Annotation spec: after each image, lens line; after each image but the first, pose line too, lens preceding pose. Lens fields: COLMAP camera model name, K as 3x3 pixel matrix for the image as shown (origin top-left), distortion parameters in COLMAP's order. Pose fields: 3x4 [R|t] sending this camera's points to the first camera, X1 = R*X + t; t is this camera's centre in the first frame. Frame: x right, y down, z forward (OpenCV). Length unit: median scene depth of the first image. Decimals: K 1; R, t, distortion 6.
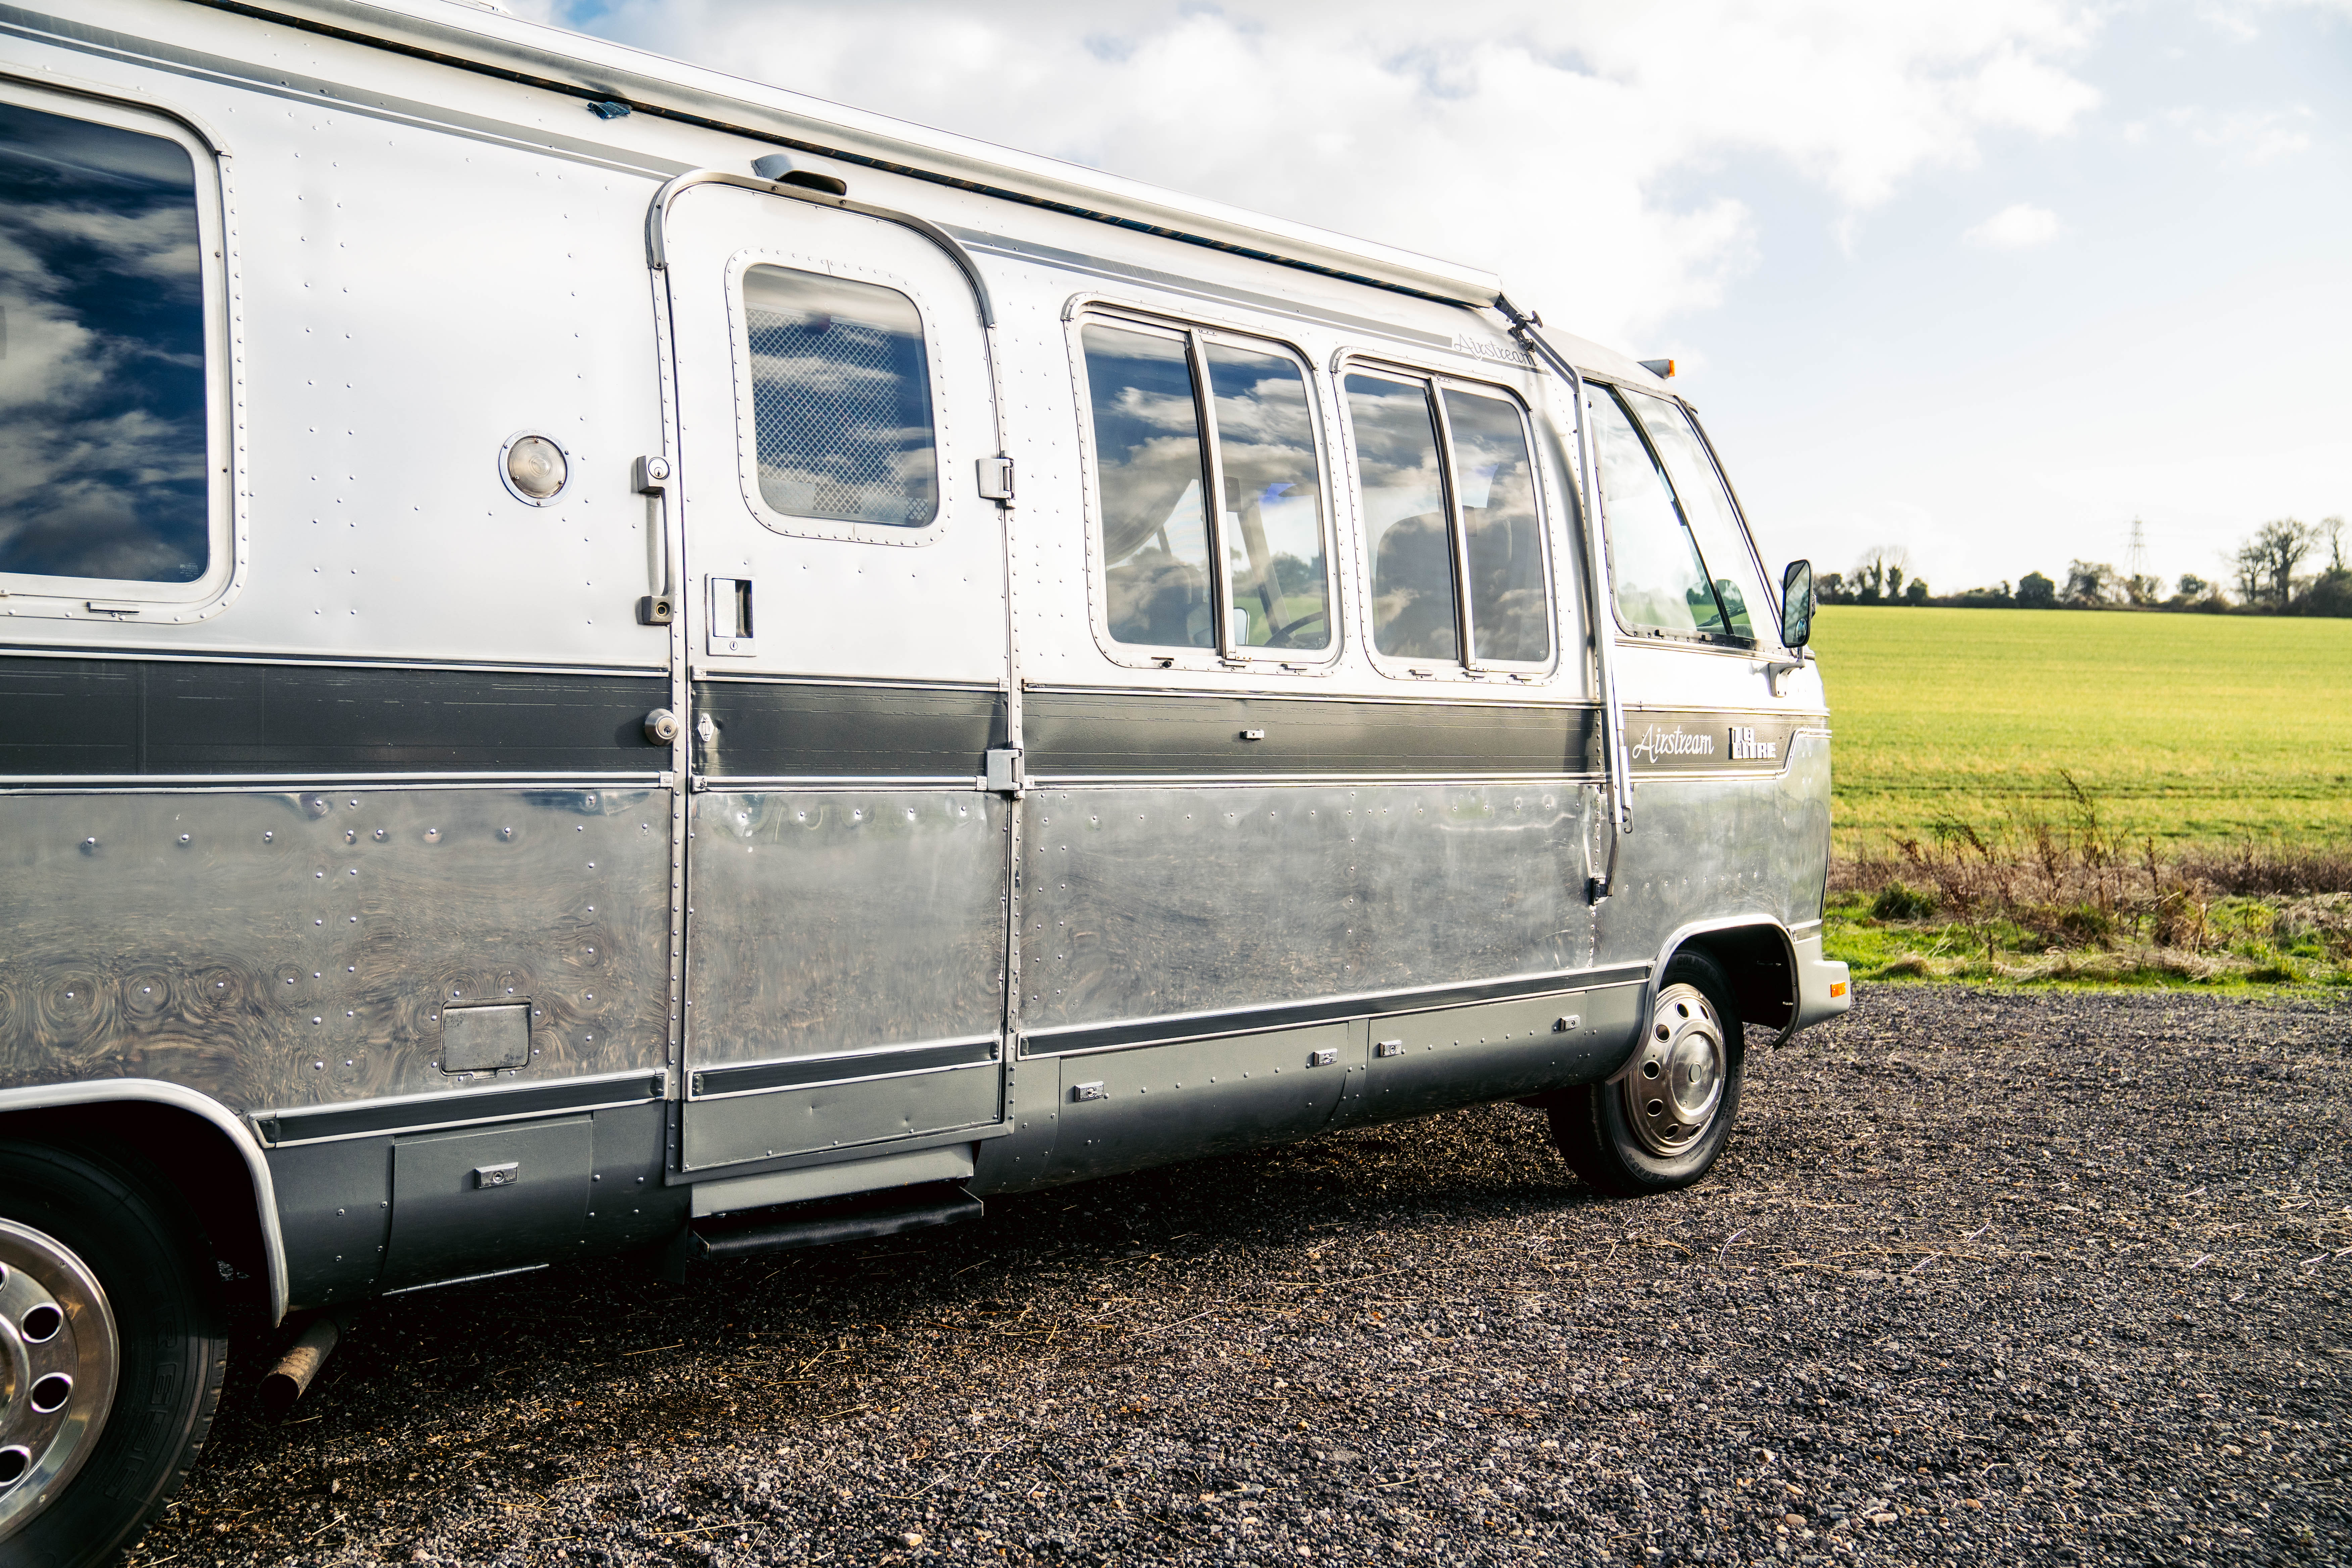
lens RADIAL K [[1920.3, 0, 1156.6], [0, 1920.3, 769.9], [0, 0, 1]] dist [-0.085578, 0.124254]
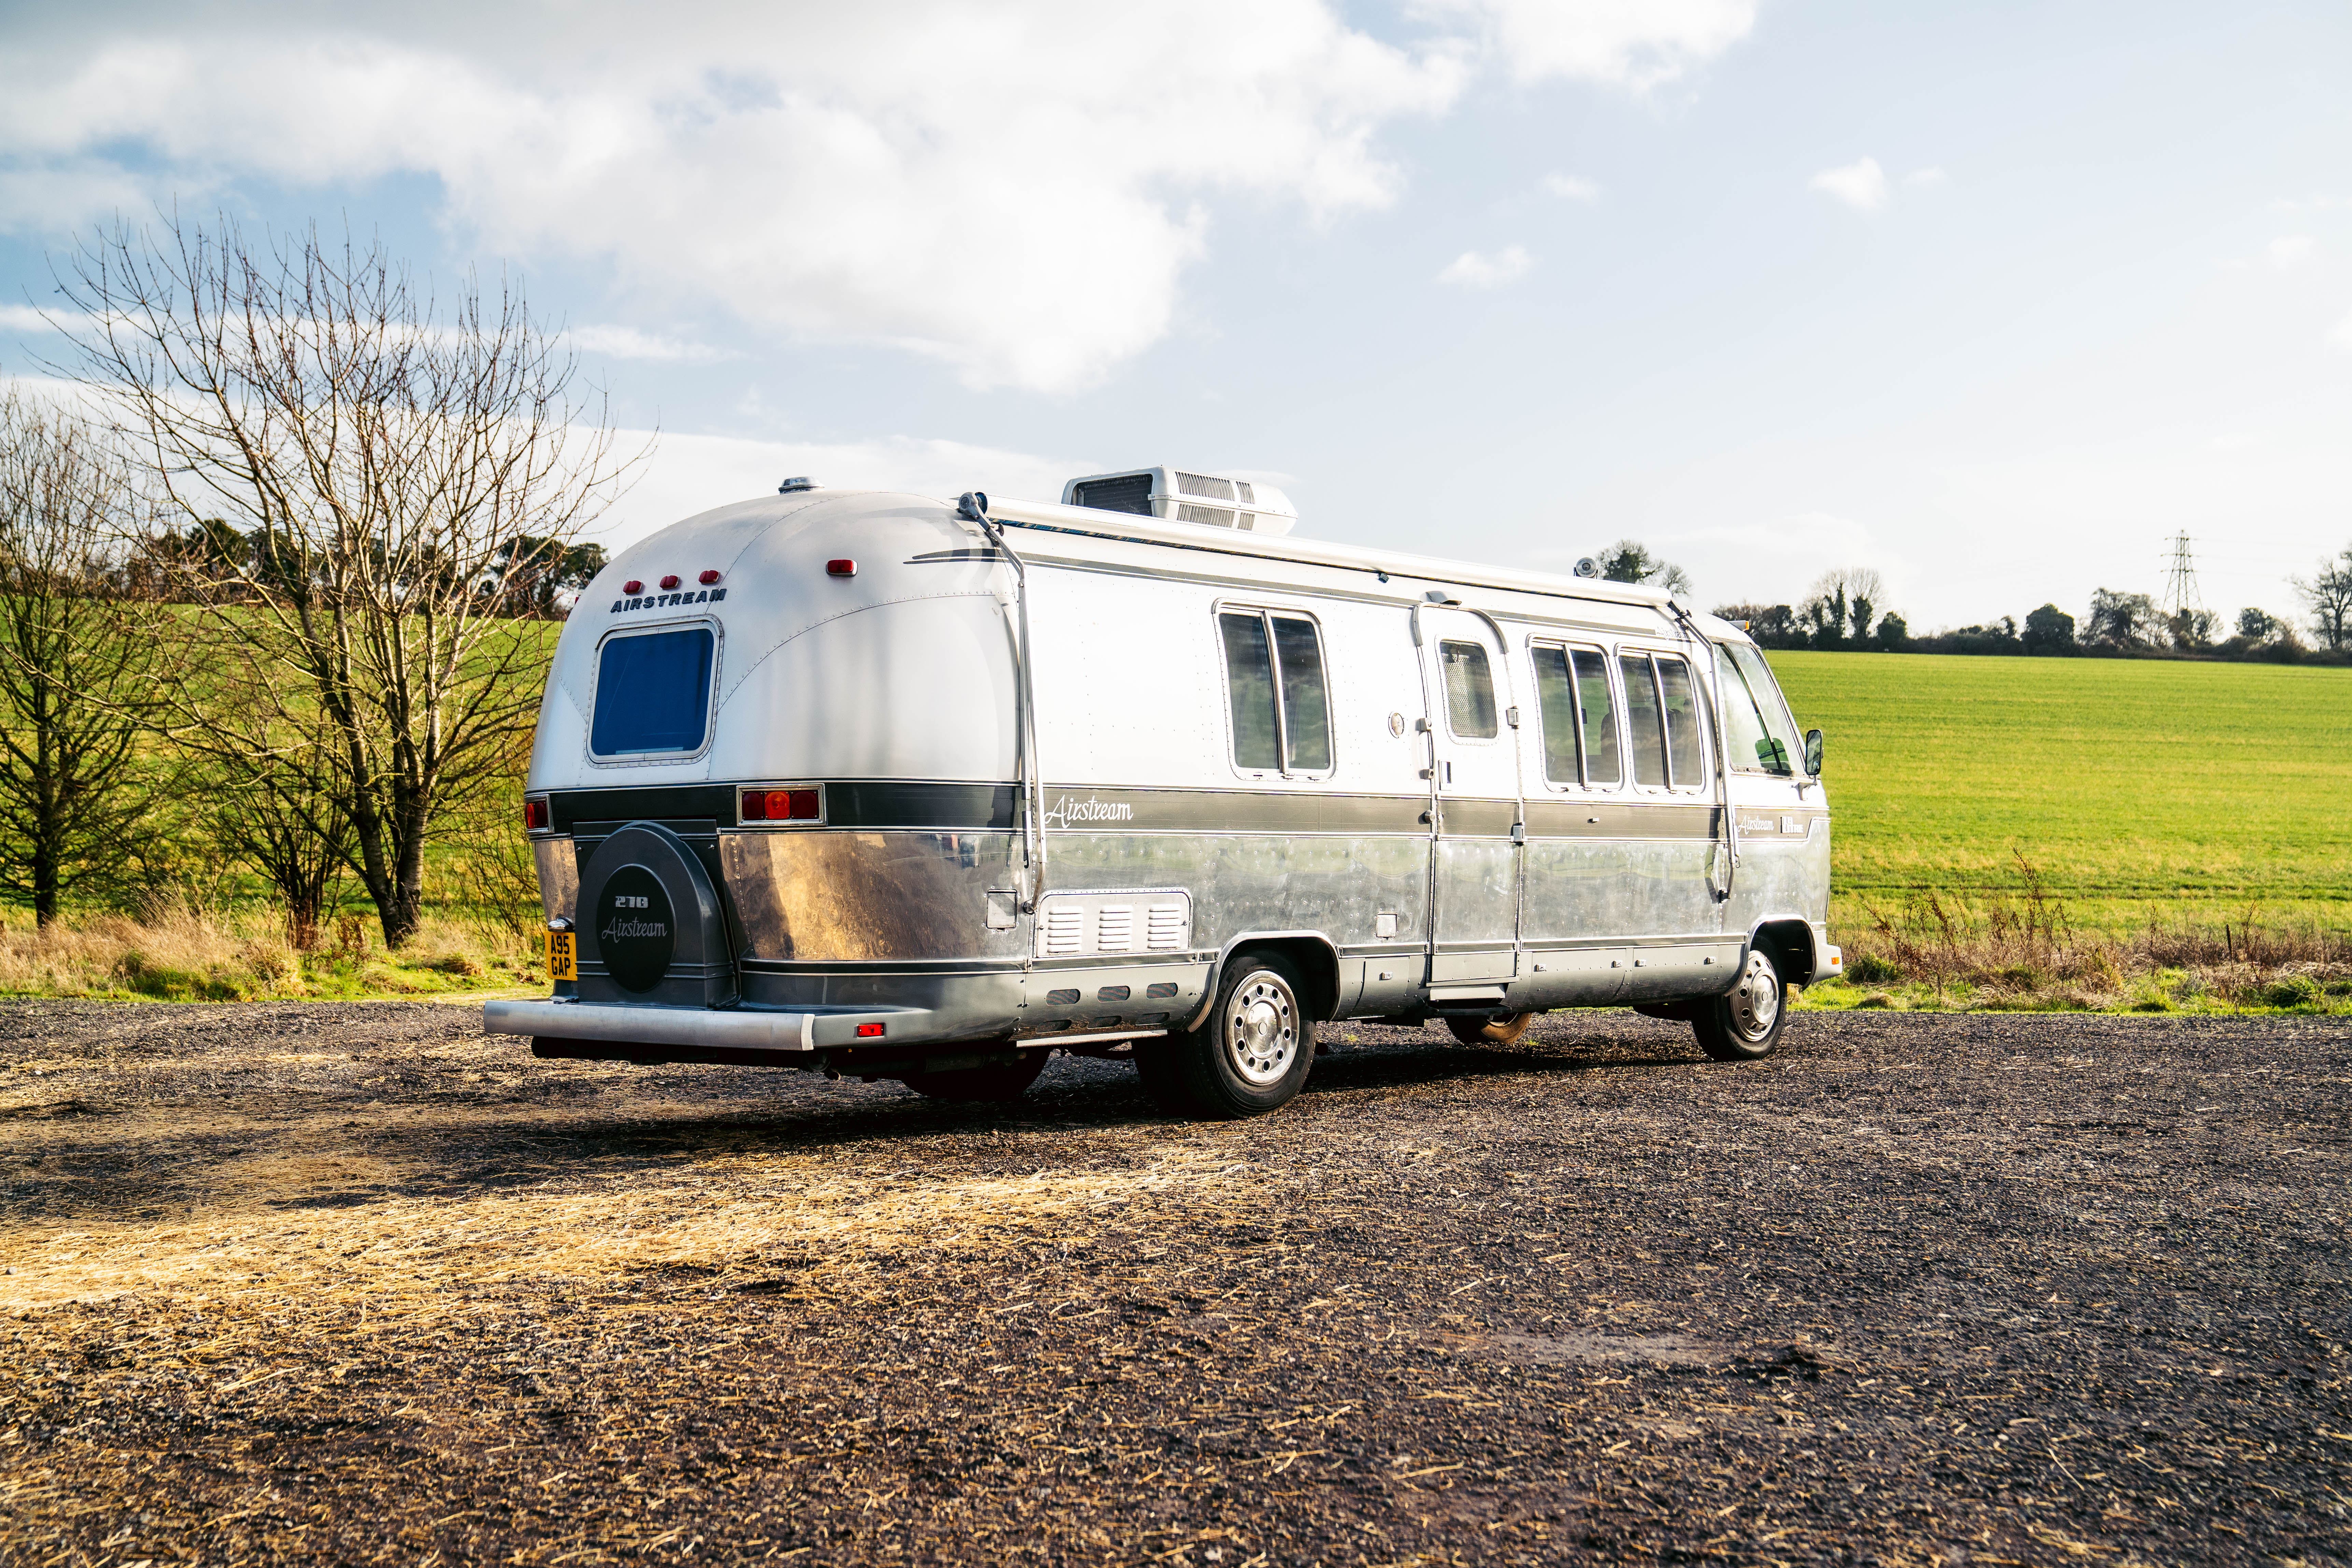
lens RADIAL K [[2769.0, 0, 1176.0], [0, 2769.0, 784.0], [0, 0, 1]] dist [0.029939, 0.379848]
pose [[0.991841, 0.002304, 0.127459, -0.852215], [0.001899, 0.999459, -0.032847, 0.045950], [-0.127466, 0.032821, 0.991300, -2.190927]]
